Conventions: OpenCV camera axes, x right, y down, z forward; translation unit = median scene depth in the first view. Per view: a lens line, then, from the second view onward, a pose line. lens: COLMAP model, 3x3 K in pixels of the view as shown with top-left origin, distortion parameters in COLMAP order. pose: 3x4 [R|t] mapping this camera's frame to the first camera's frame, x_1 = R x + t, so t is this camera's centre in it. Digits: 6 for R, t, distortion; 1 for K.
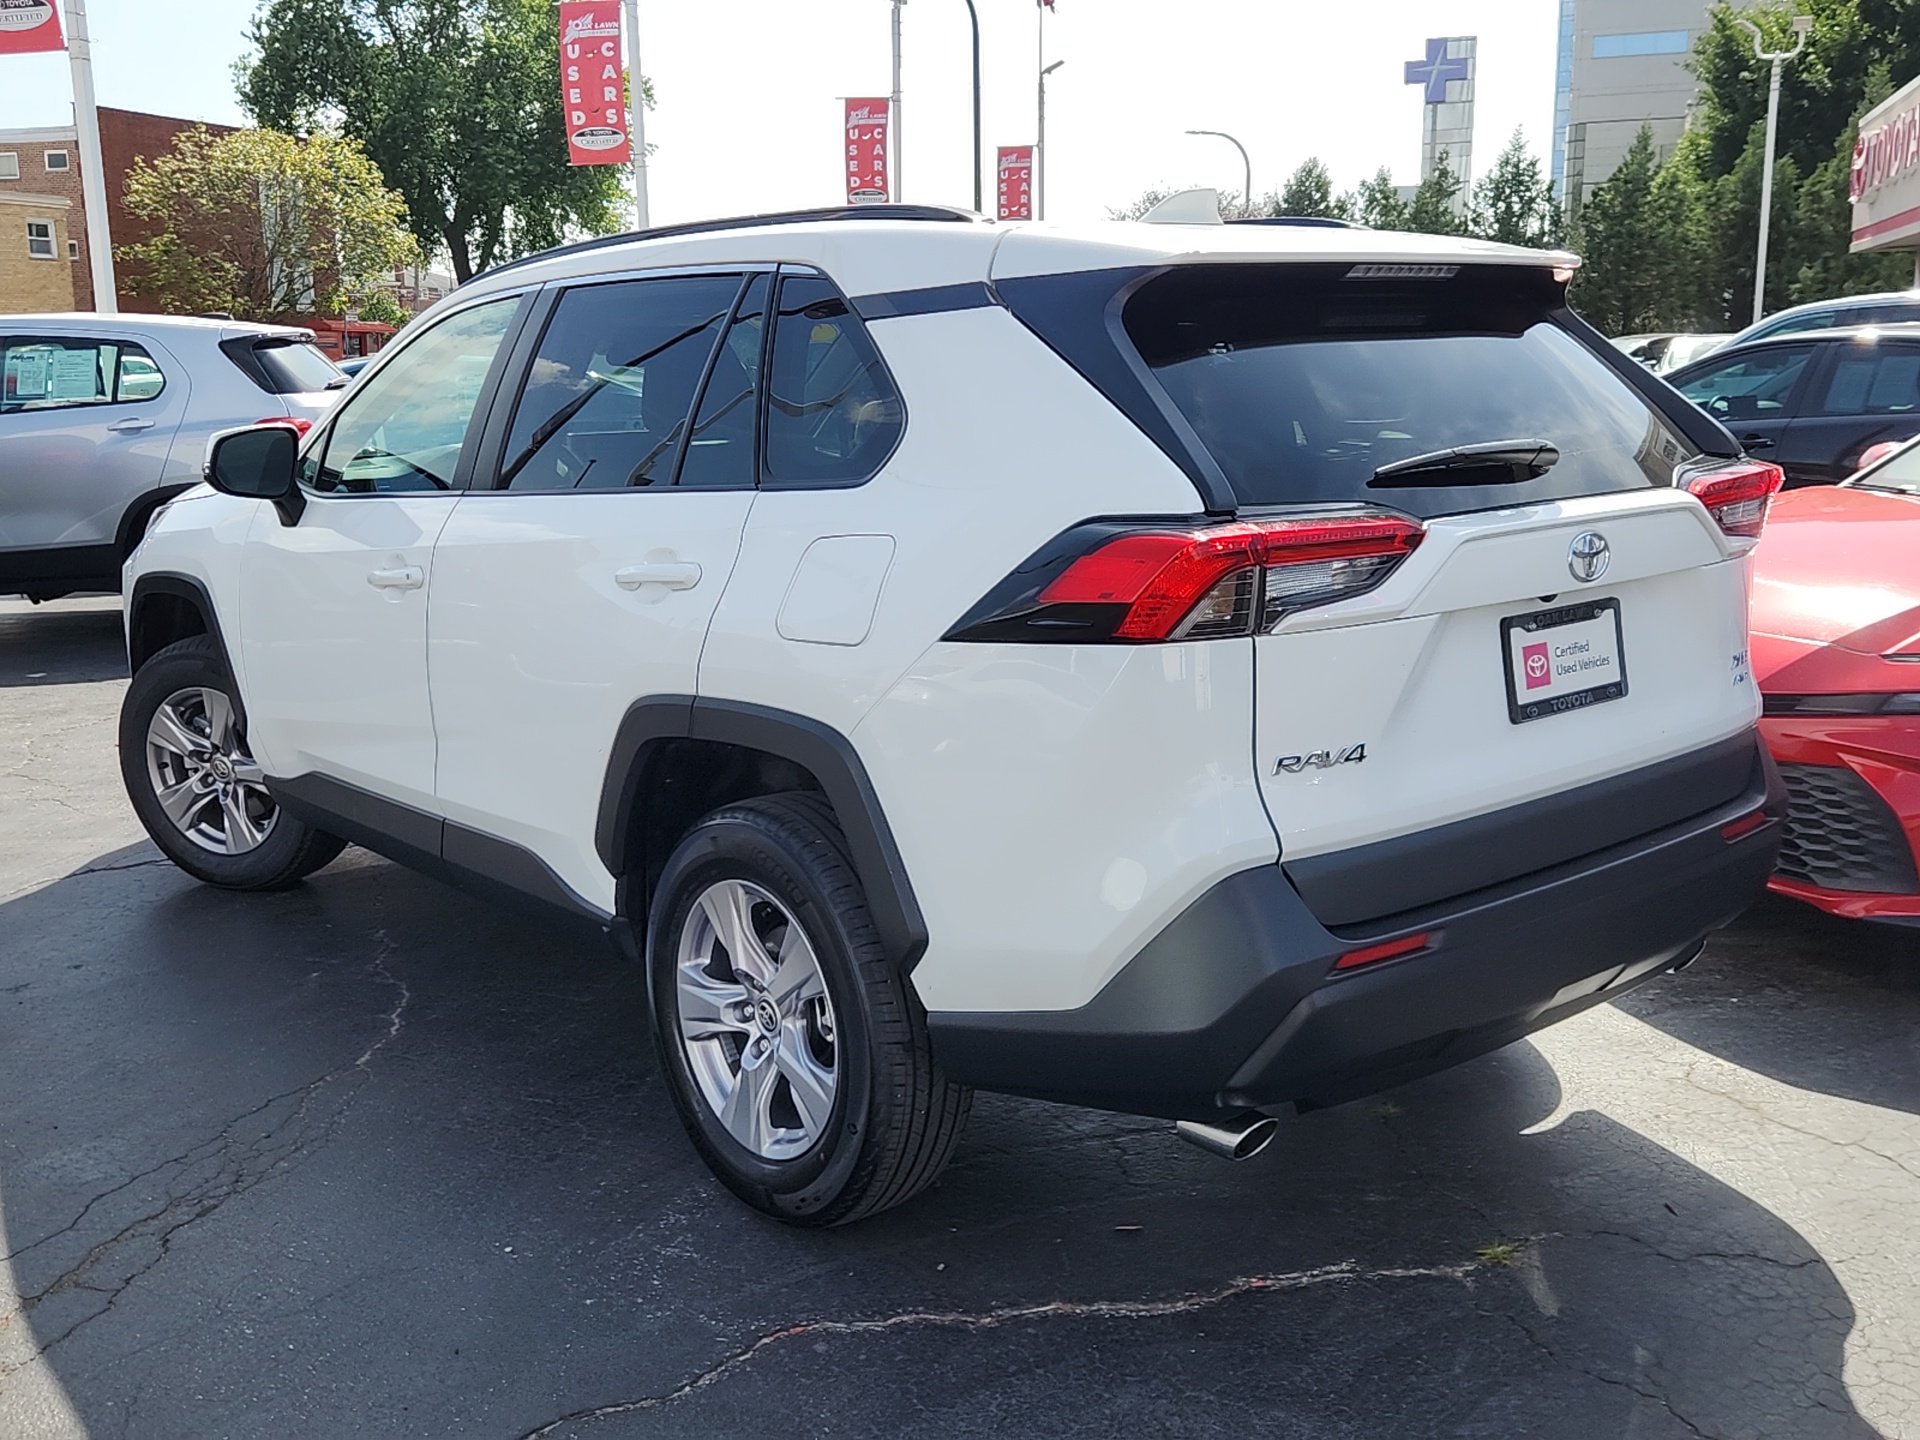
lens RADIAL K [[1805.6, 0, 945.3], [0, 1805.6, 724.5], [0, 0, 1]] dist [0.093419, -0.125946]
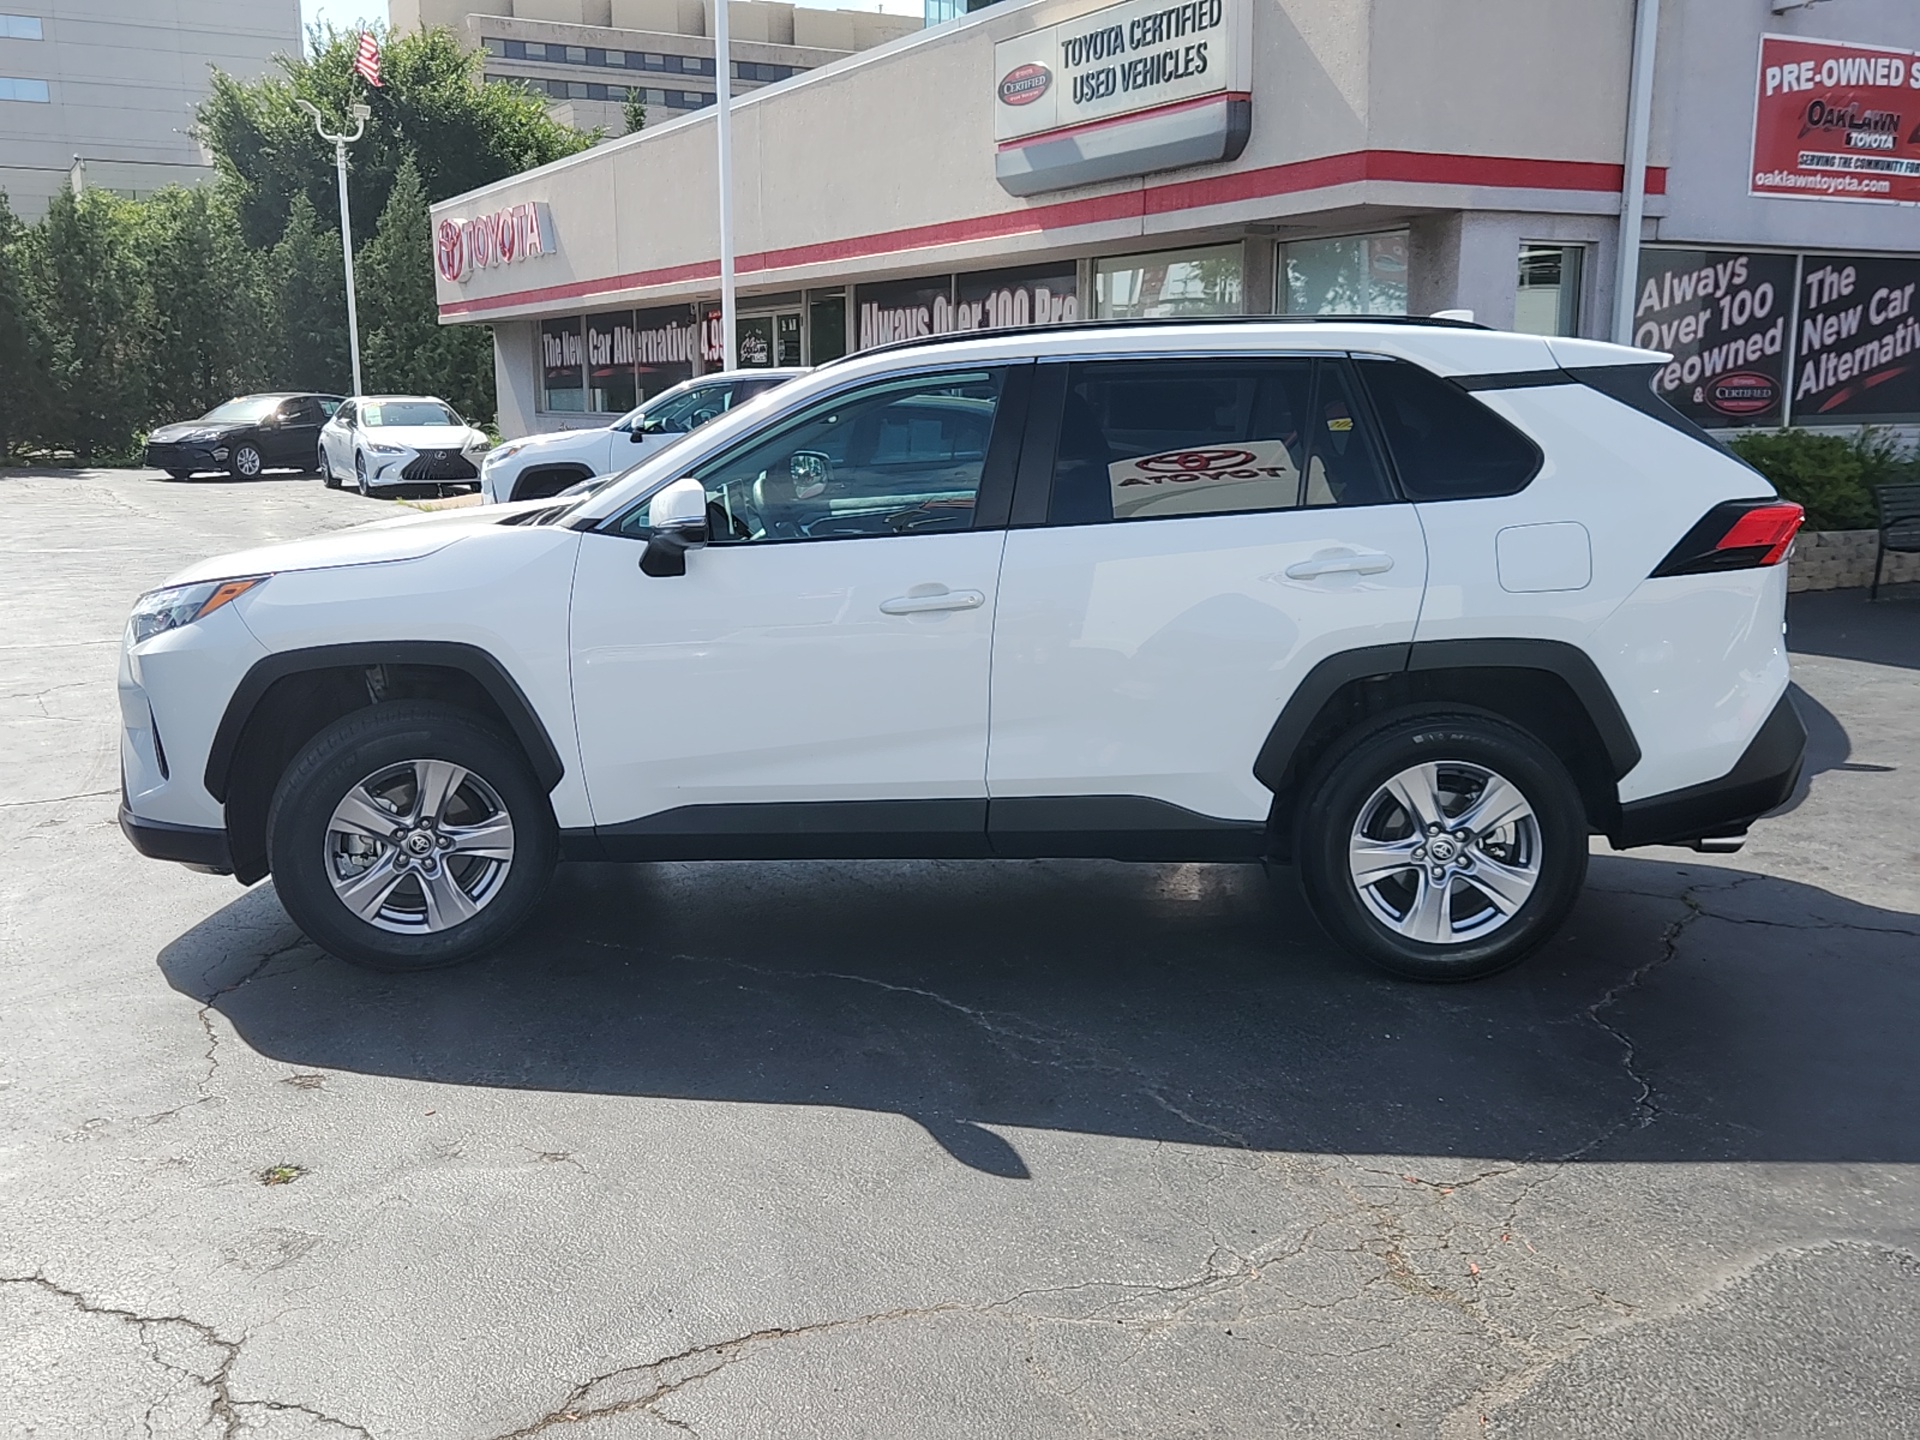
lens RADIAL K [[1805.6, 0, 945.3], [0, 1805.6, 724.5], [0, 0, 1]] dist [0.093419, -0.125946]
pose [[0.693323, -0.119908, 0.710581, -1.376354], [0.141179, 0.989552, 0.029234, -0.042538], [-0.706662, 0.080050, 0.703008, 0.210959]]
